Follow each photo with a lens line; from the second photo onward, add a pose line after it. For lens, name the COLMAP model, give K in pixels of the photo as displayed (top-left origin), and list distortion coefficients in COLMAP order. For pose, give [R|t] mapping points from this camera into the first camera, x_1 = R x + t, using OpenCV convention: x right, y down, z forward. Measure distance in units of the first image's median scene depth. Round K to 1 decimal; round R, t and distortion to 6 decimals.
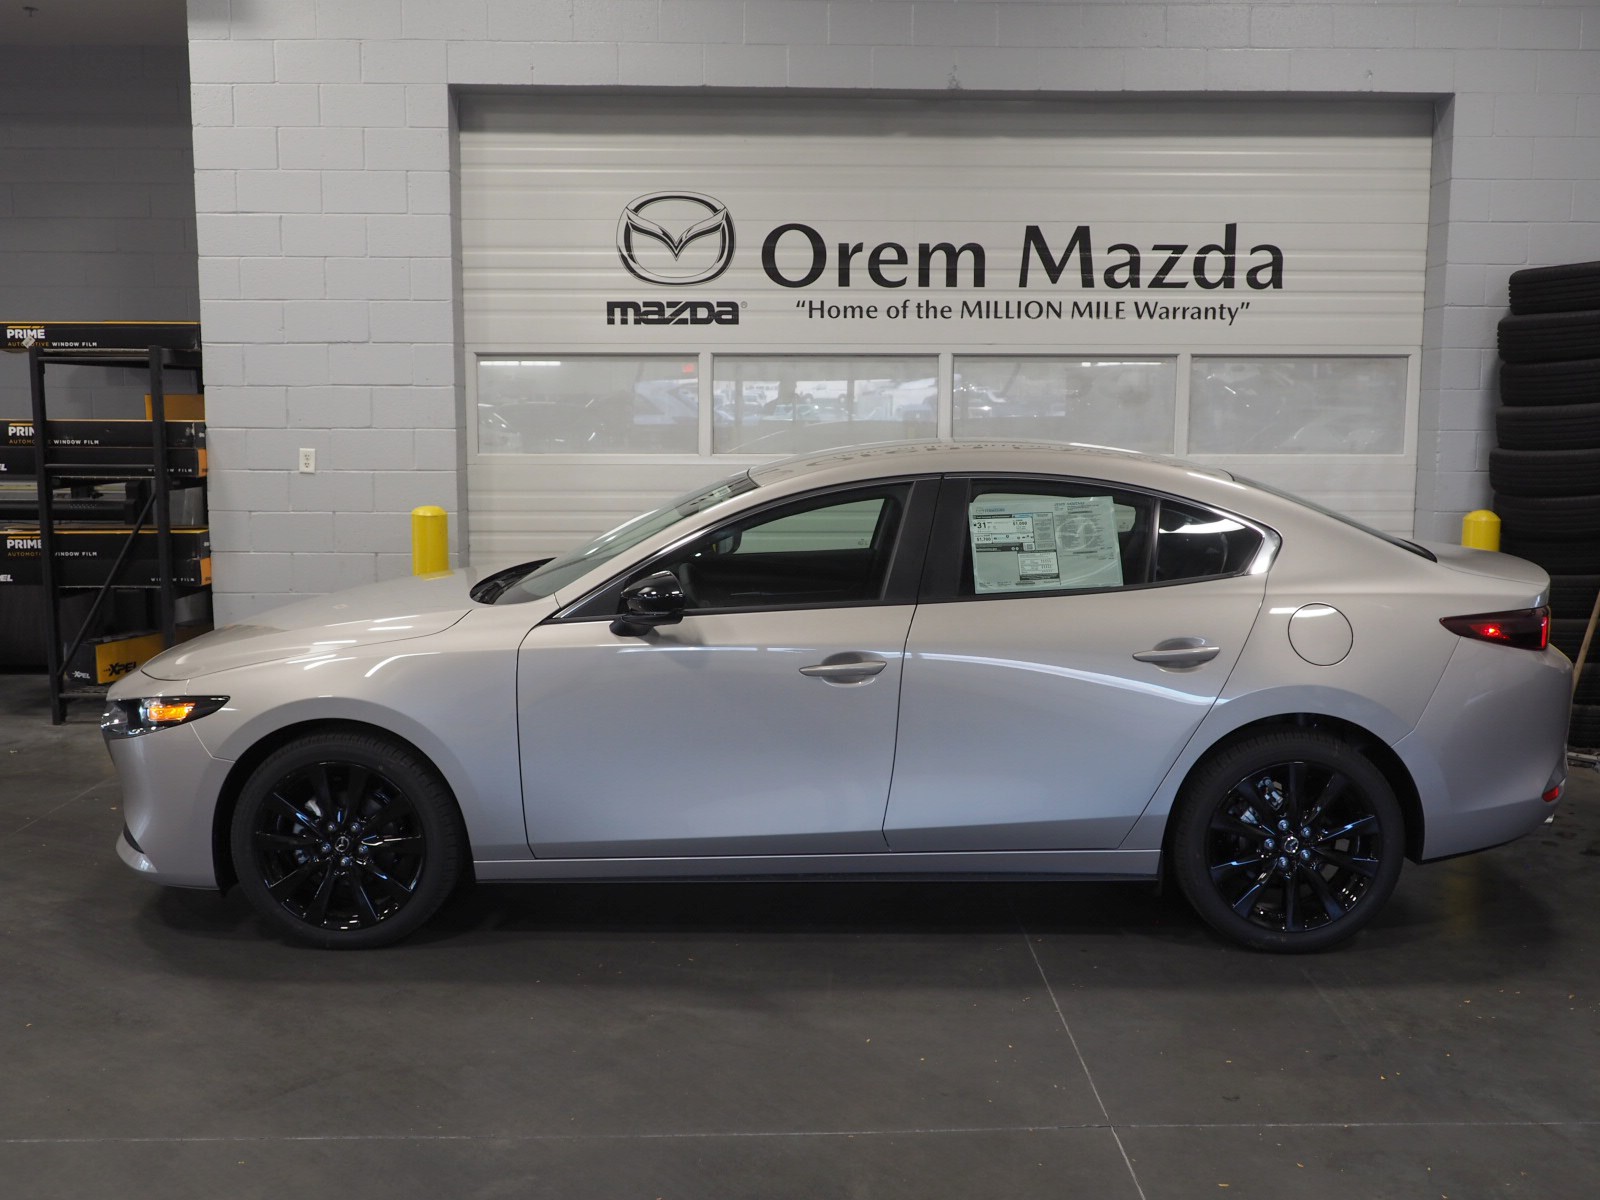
lens RADIAL K [[1537.0, 0, 799.9], [0, 1537.0, 602.1], [0, 0, 1]] dist [0.016160, 0.000000]
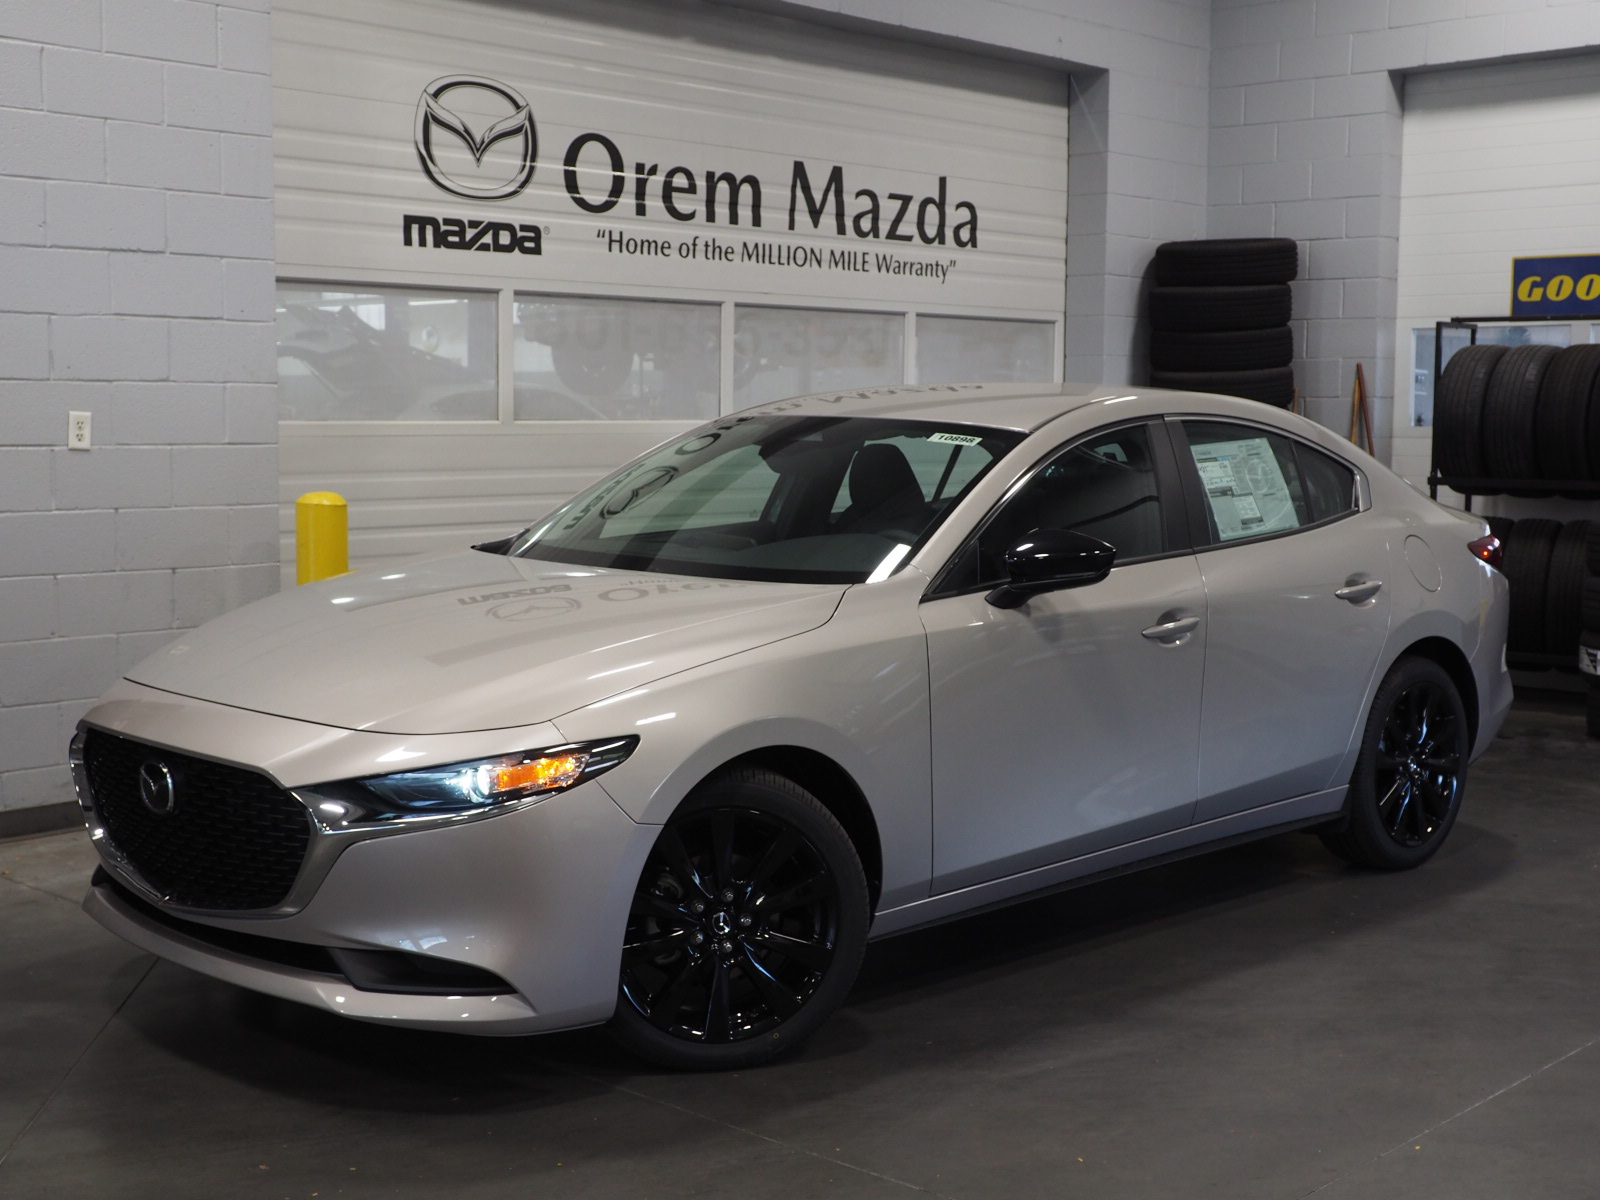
lens RADIAL K [[1968.6, 0, 799.0], [0, 1968.6, 599.1], [0, 0, 1]] dist [0.034984, 0.000000]
pose [[0.730208, -0.065471, 0.680081, -0.639631], [0.079911, 0.996750, 0.010155, -0.005538], [-0.678535, 0.046931, 0.733067, 0.182913]]
